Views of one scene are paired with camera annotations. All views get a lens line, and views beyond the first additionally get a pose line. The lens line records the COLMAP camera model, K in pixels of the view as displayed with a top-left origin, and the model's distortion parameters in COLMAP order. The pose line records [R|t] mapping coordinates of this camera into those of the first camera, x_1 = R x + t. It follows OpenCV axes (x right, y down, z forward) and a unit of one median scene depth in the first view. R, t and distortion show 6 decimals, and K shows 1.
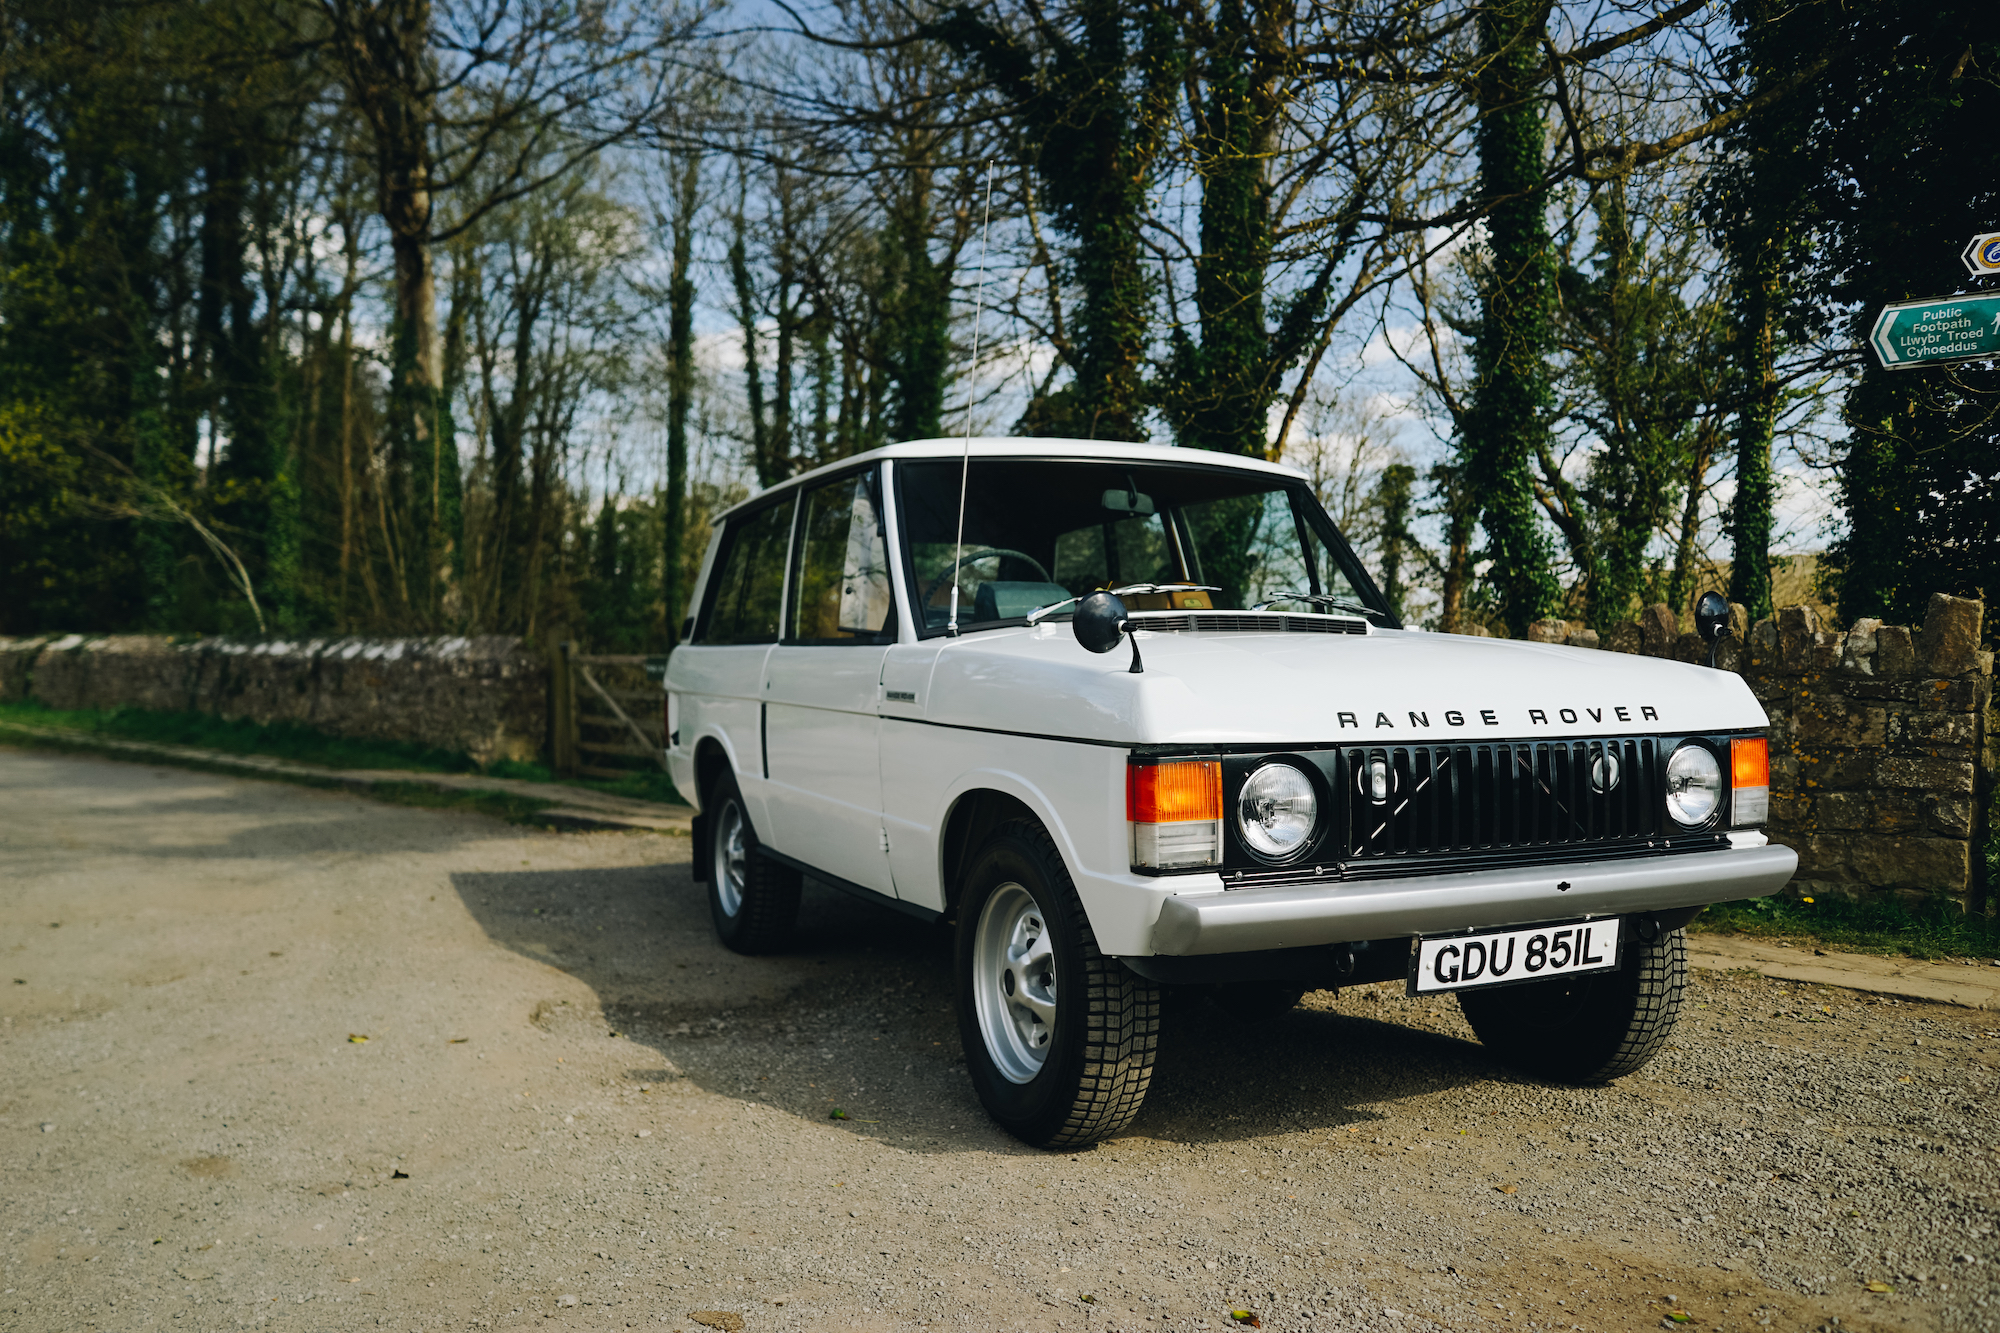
lens RADIAL K [[1565.5, 0, 1000.0], [0, 1565.5, 666.5], [0, 0, 1]] dist [-0.003710, -0.003946]
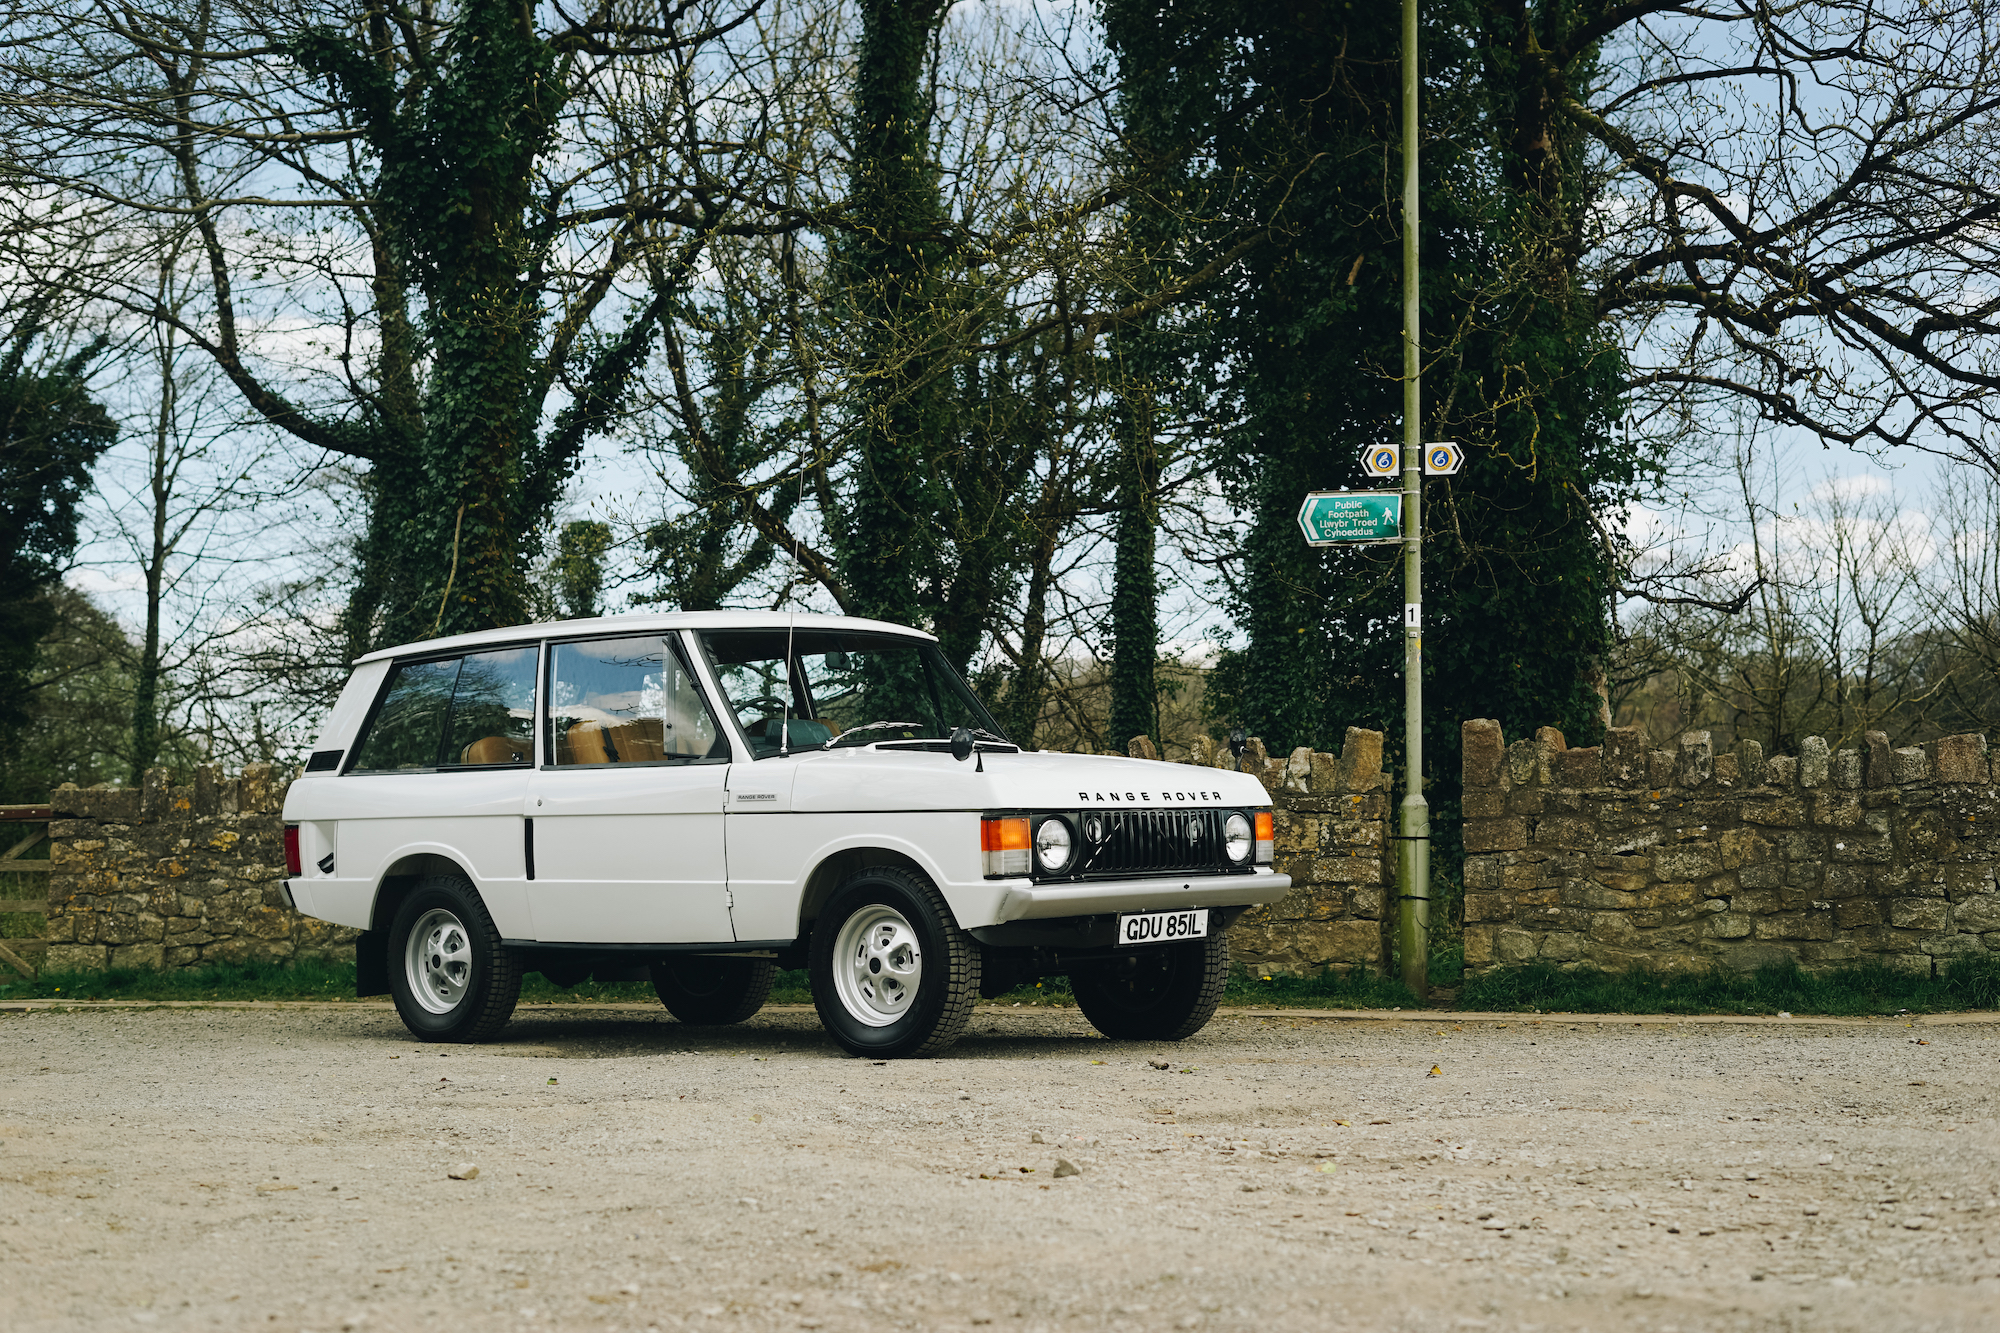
lens RADIAL K [[2695.3, 0, 1000.0], [0, 2695.3, 666.5], [0, 0, 1]] dist [0.019609, 0.014625]
pose [[0.914779, 0.008636, 0.403863, -0.846837], [0.018977, 0.997749, -0.064321, 0.061324], [-0.403509, 0.066503, 0.912555, -1.374833]]
